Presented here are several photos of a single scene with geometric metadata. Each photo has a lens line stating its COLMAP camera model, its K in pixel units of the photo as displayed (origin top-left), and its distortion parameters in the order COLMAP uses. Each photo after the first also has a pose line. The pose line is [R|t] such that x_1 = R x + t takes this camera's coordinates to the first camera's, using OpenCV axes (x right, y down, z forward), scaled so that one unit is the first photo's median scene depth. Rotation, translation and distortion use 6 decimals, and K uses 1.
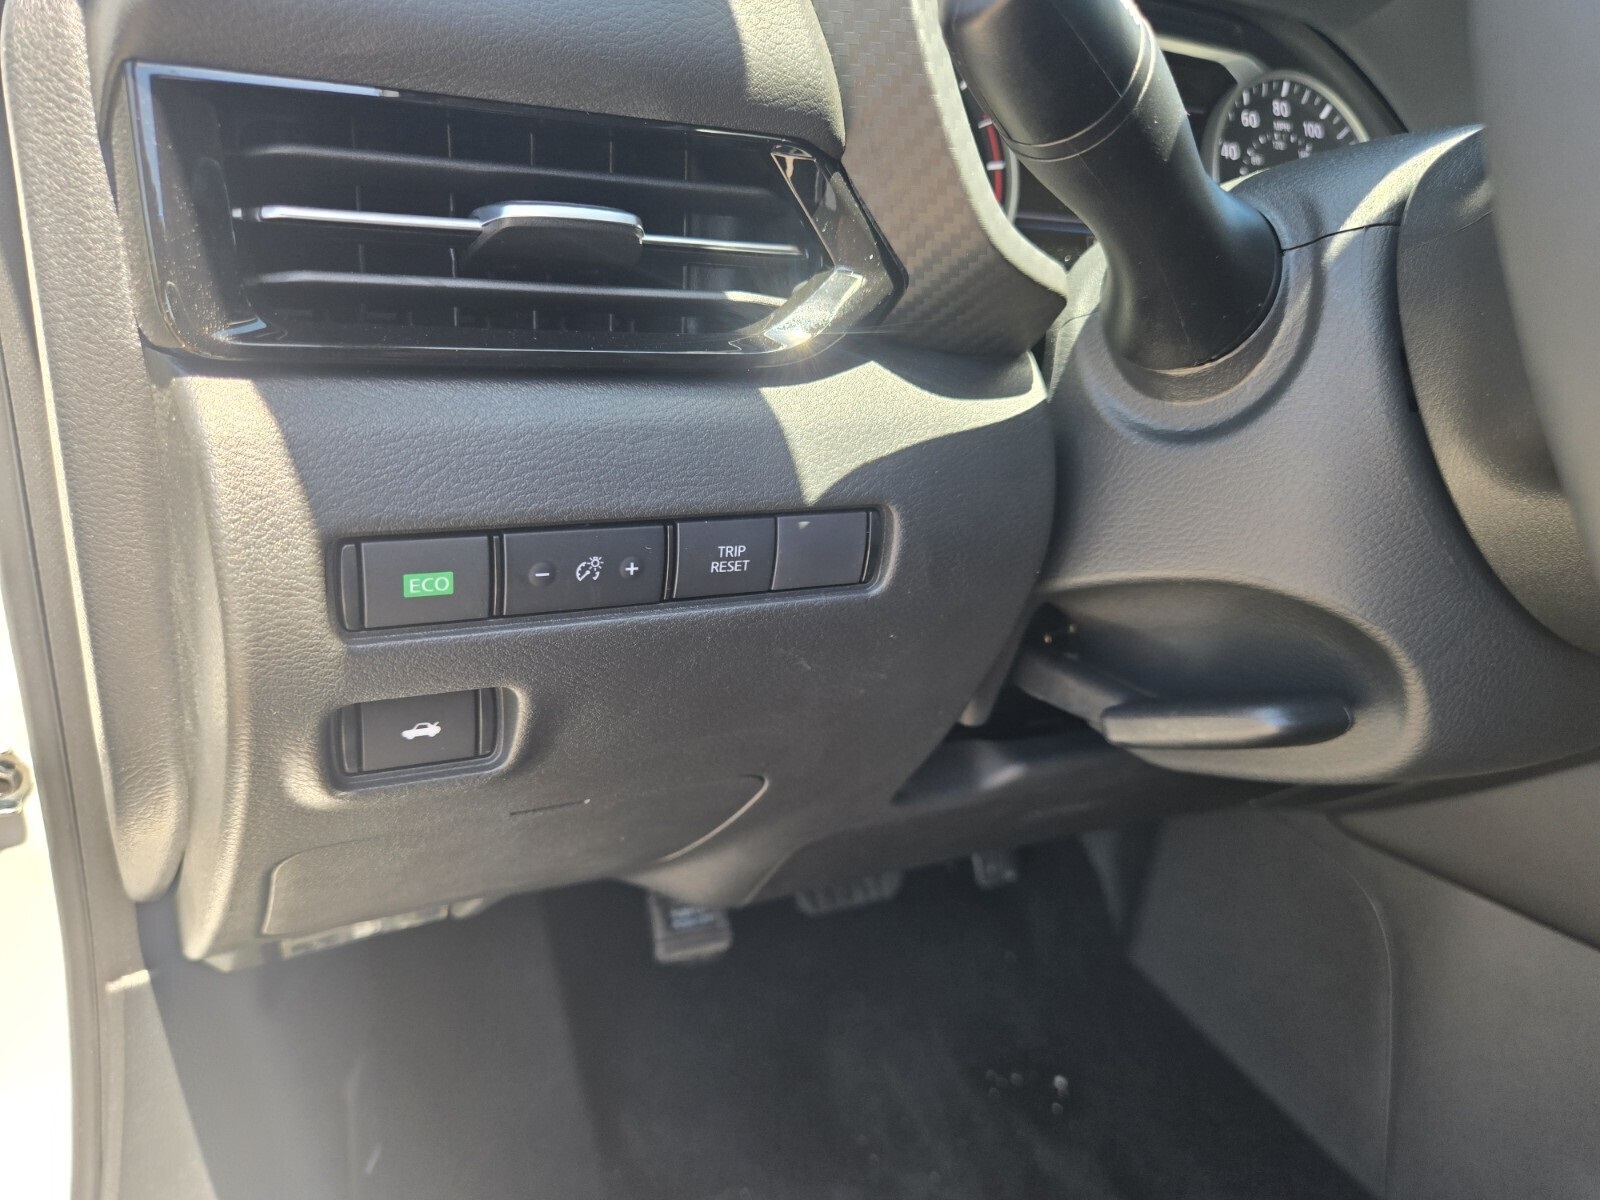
lens RADIAL K [[1124.3, 0, 817.7], [0, 1124.3, 603.6], [0, 0, 1]] dist [0.029020, -0.005119]
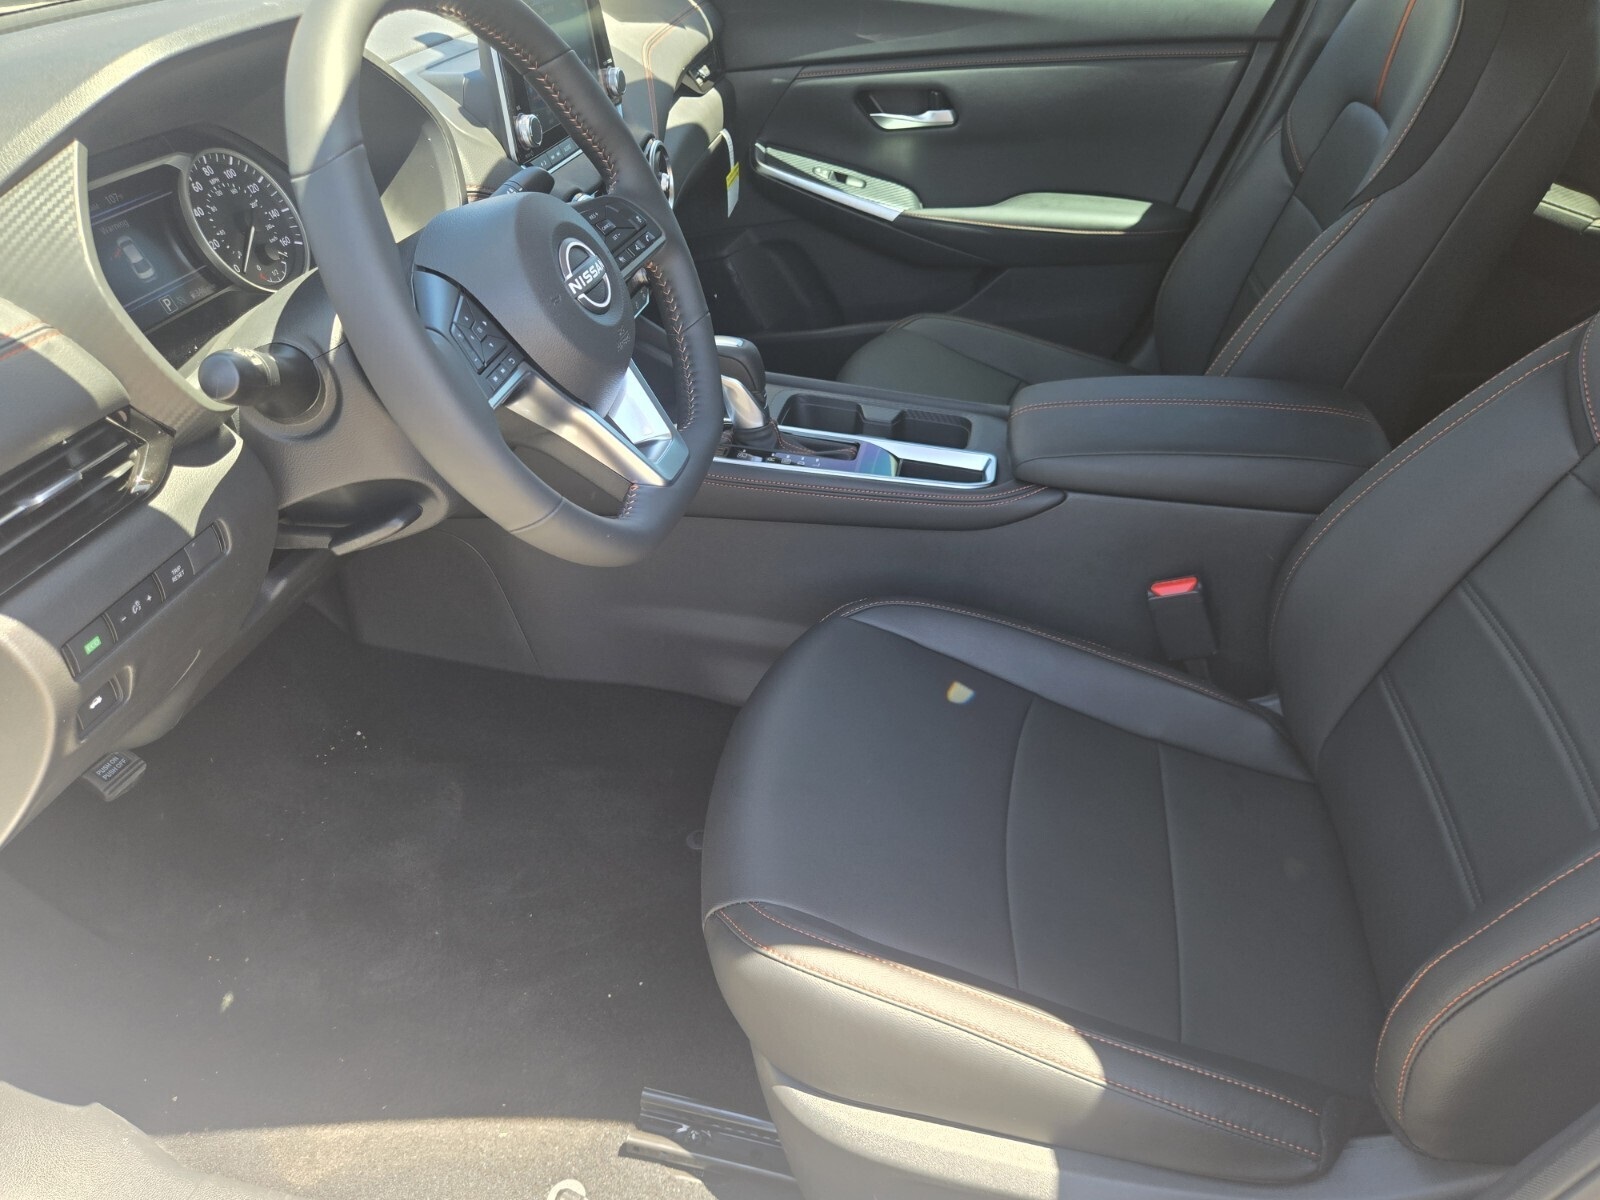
lens RADIAL K [[1124.3, 0, 806.2], [0, 1124.3, 605.2], [0, 0, 1]] dist [0.029020, -0.005119]
pose [[0.627802, -0.519767, 0.579402, -0.638454], [0.323789, 0.851304, 0.412848, -0.518693], [-0.707832, -0.071583, 0.702745, -1.580281]]
